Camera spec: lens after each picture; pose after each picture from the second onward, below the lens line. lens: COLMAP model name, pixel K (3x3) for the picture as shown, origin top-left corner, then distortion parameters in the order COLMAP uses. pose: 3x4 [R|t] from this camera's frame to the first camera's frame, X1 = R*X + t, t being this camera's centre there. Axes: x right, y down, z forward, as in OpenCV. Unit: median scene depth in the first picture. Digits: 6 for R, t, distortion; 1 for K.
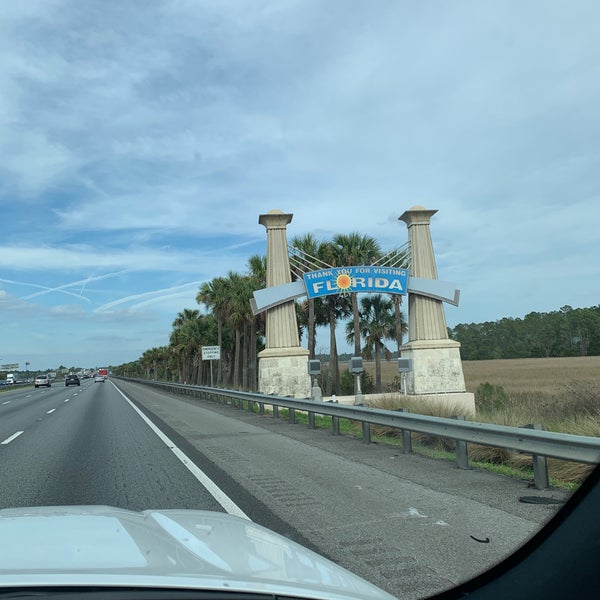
lens RADIAL K [[575.1, 0, 300.8], [0, 575.1, 315.6], [0, 0, 1]] dist [0.102774, -0.178362]
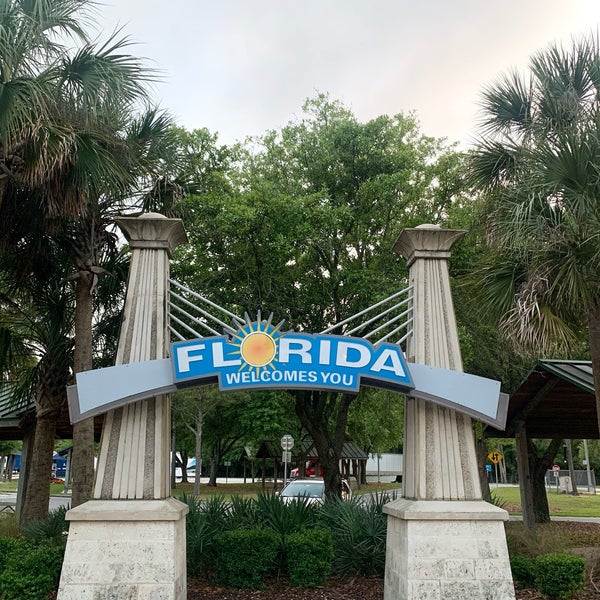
lens RADIAL K [[575.1, 0, 300.8], [0, 575.1, 315.6], [0, 0, 1]] dist [0.102774, -0.178362]
pose [[0.992522, 0.072613, 0.098120, 0.064041], [-0.051002, 0.976988, -0.207107, -0.000288], [-0.110900, 0.200554, 0.973385, 0.612758]]
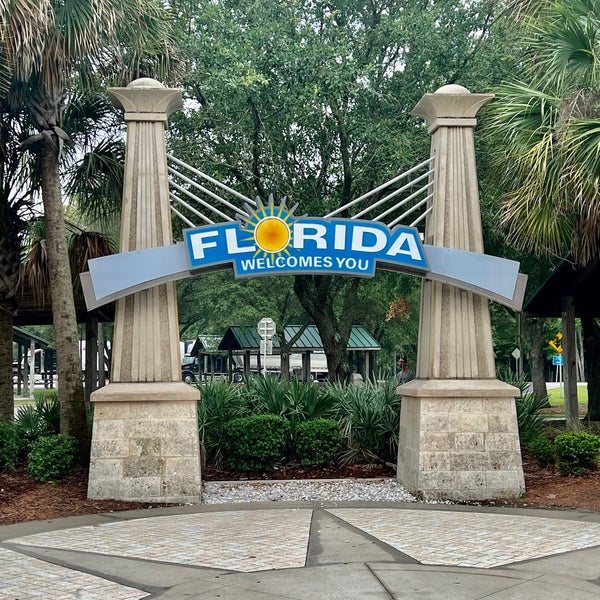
lens RADIAL K [[575.1, 0, 300.8], [0, 575.1, 315.6], [0, 0, 1]] dist [0.102774, -0.178362]
pose [[0.995844, 0.038711, 0.082440, 0.064650], [-0.037975, 0.999224, -0.010475, -0.000295], [-0.082782, 0.007301, 0.996541, 0.615291]]
